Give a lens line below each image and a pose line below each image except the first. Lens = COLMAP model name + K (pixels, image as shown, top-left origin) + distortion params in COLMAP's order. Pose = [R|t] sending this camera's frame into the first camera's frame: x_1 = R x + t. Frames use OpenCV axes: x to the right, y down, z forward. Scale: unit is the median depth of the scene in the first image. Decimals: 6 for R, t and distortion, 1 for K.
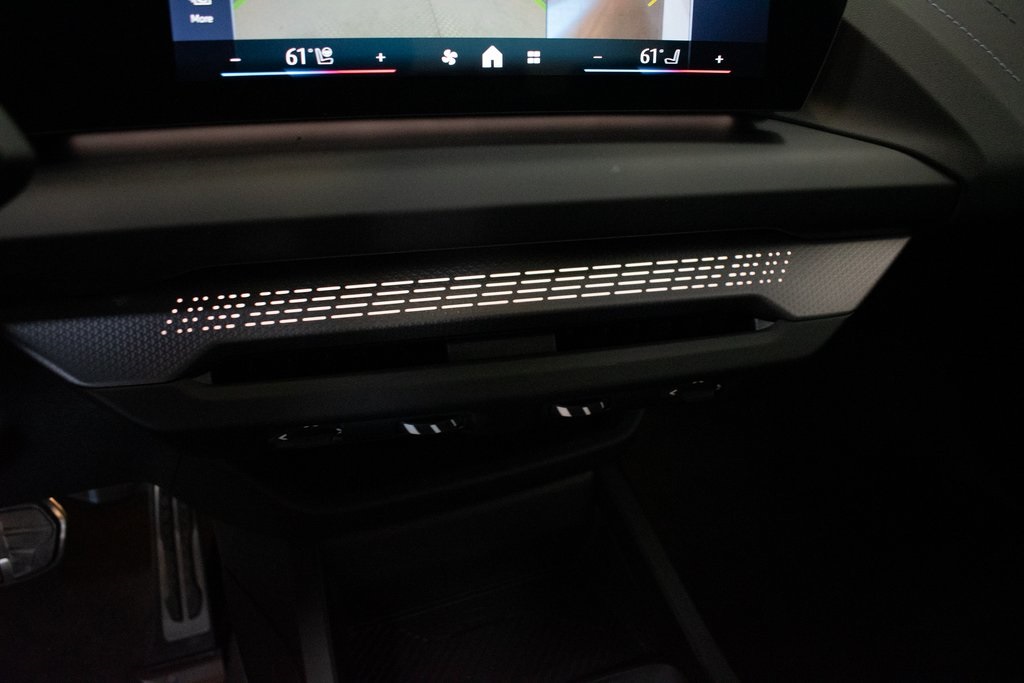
lens RADIAL K [[799.2, 0, 512.3], [0, 799.2, 337.1], [0, 0, 1]] dist [-0.089698, 0.008643]
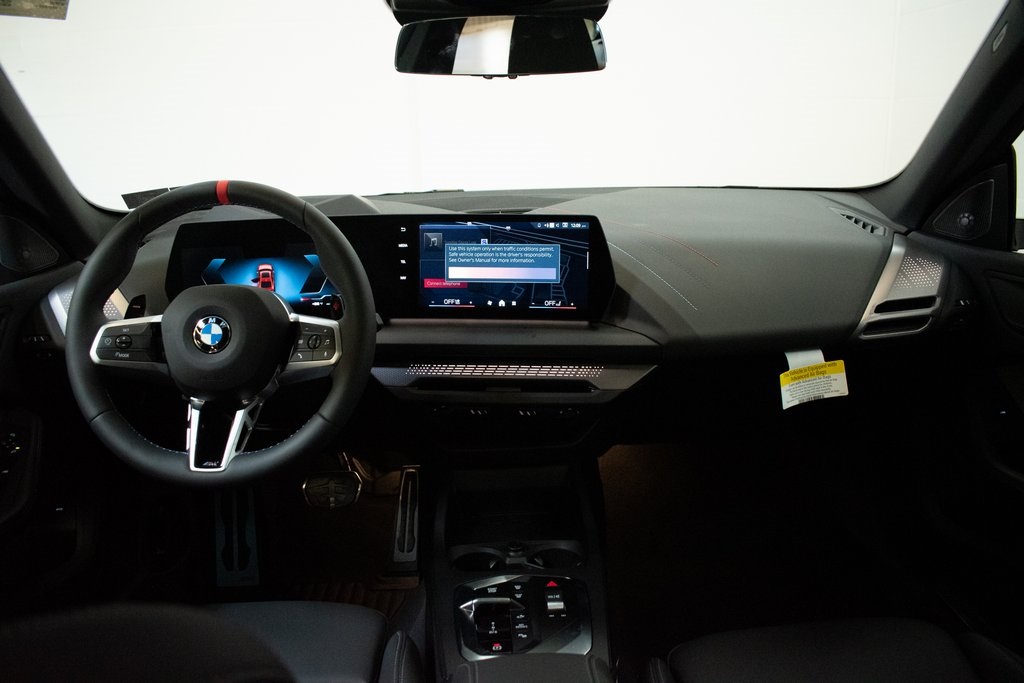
lens RADIAL K [[799.2, 0, 519.1], [0, 799.2, 341.5], [0, 0, 1]] dist [-0.089698, 0.008643]
pose [[0.939493, 0.047248, -0.339294, 1.090461], [-0.125000, 0.969434, -0.211122, 0.478482], [0.318948, 0.240759, 0.916683, -1.898277]]
